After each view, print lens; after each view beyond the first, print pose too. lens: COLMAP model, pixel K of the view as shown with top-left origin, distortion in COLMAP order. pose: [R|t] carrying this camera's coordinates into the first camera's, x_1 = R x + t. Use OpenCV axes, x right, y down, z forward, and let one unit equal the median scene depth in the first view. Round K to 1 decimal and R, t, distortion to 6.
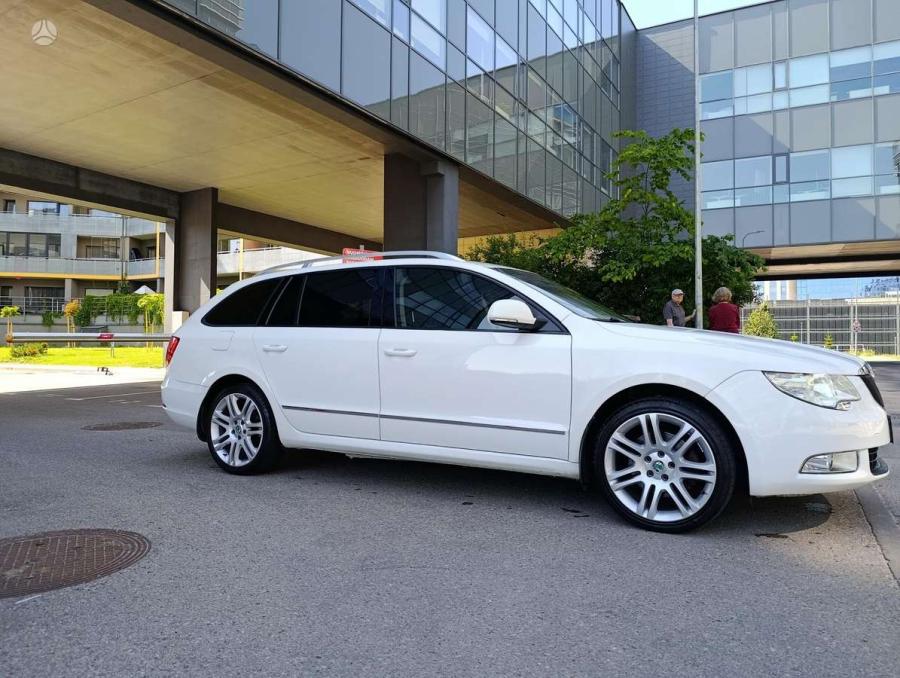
lens RADIAL K [[611.8, 0, 449.8], [0, 611.8, 335.6], [0, 0, 1]] dist [-0.006538, -0.003133]
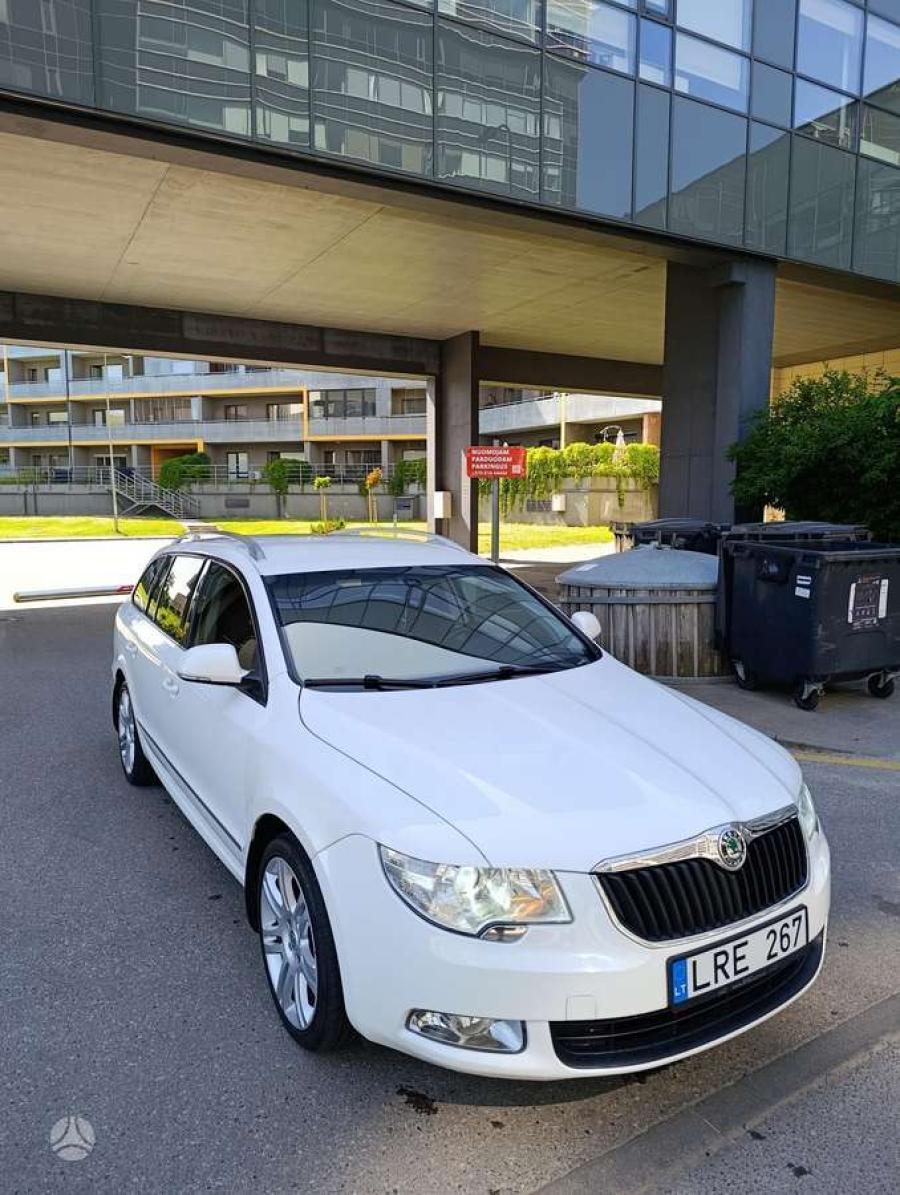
lens RADIAL K [[814.9, 0, 442.0], [0, 814.9, 602.7], [0, 0, 1]] dist [-0.007446, -0.006446]
pose [[0.863749, 0.051066, -0.501328, 0.113179], [0.016302, 0.991500, 0.129083, -0.031684], [0.503659, -0.119668, 0.855574, 0.048379]]
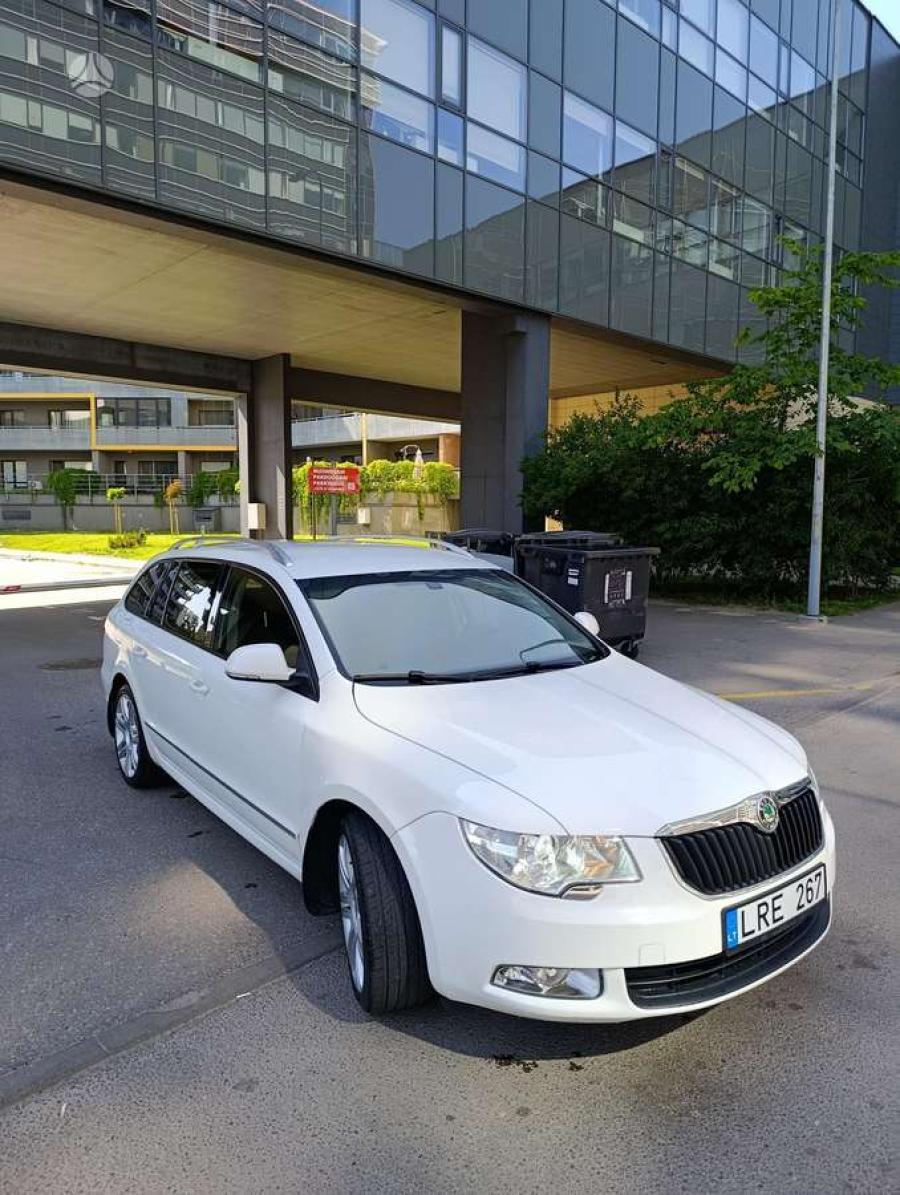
lens RADIAL K [[812.3, 0, 450.0], [0, 812.3, 597.5], [0, 0, 1]] dist [-0.006538, -0.003133]
pose [[0.963419, 0.022713, -0.267037, 0.125234], [0.007001, 0.993929, 0.109797, -0.031591], [0.267910, -0.107650, 0.957411, -0.025079]]
